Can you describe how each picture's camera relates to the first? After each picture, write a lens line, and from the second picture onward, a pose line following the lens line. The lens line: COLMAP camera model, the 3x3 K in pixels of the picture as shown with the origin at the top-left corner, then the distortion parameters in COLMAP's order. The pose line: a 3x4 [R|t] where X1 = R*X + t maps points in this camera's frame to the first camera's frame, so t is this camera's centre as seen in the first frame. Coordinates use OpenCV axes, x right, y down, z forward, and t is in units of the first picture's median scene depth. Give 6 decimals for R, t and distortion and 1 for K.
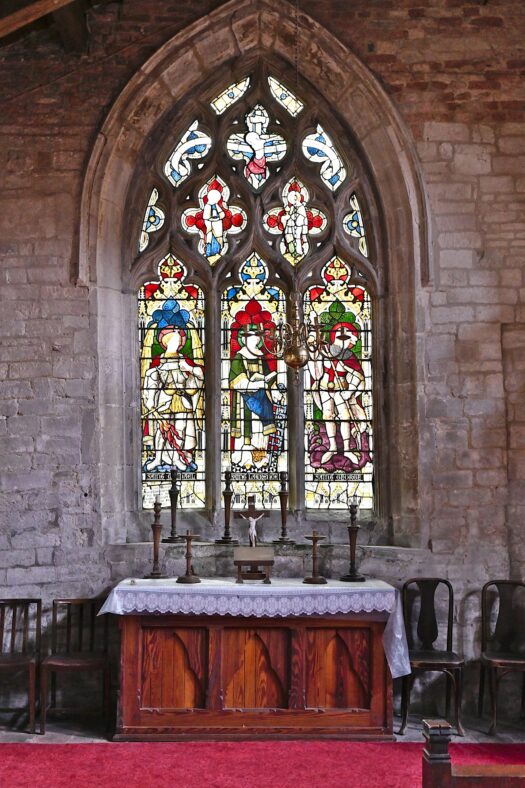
lens RADIAL K [[972.4, 0, 261.3], [0, 972.4, 403.2], [0, 0, 1]] dist [0.022740, 0.000000]
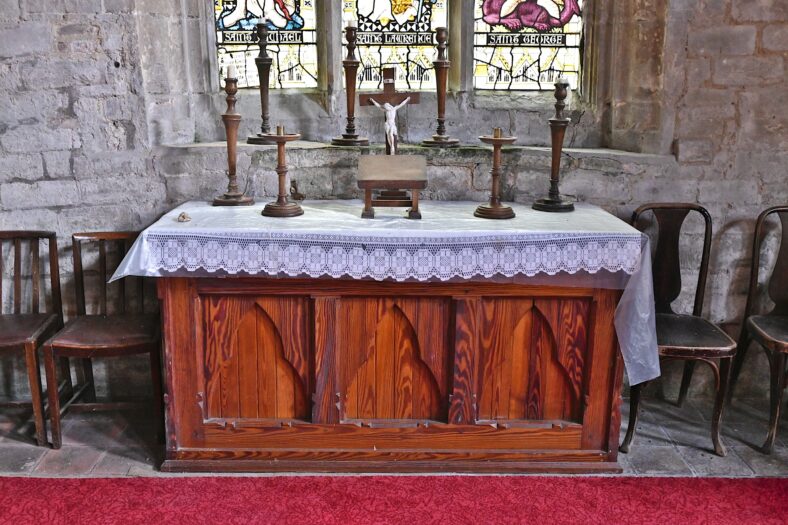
lens RADIAL K [[972.4, 0, 389.8], [0, 972.4, 281.0], [0, 0, 1]] dist [0.022740, 0.000000]
pose [[0.999908, 0.006234, -0.012059, -0.001449], [-0.002362, 0.954647, 0.297730, 0.040954], [0.013368, -0.297674, 0.954574, 0.377677]]
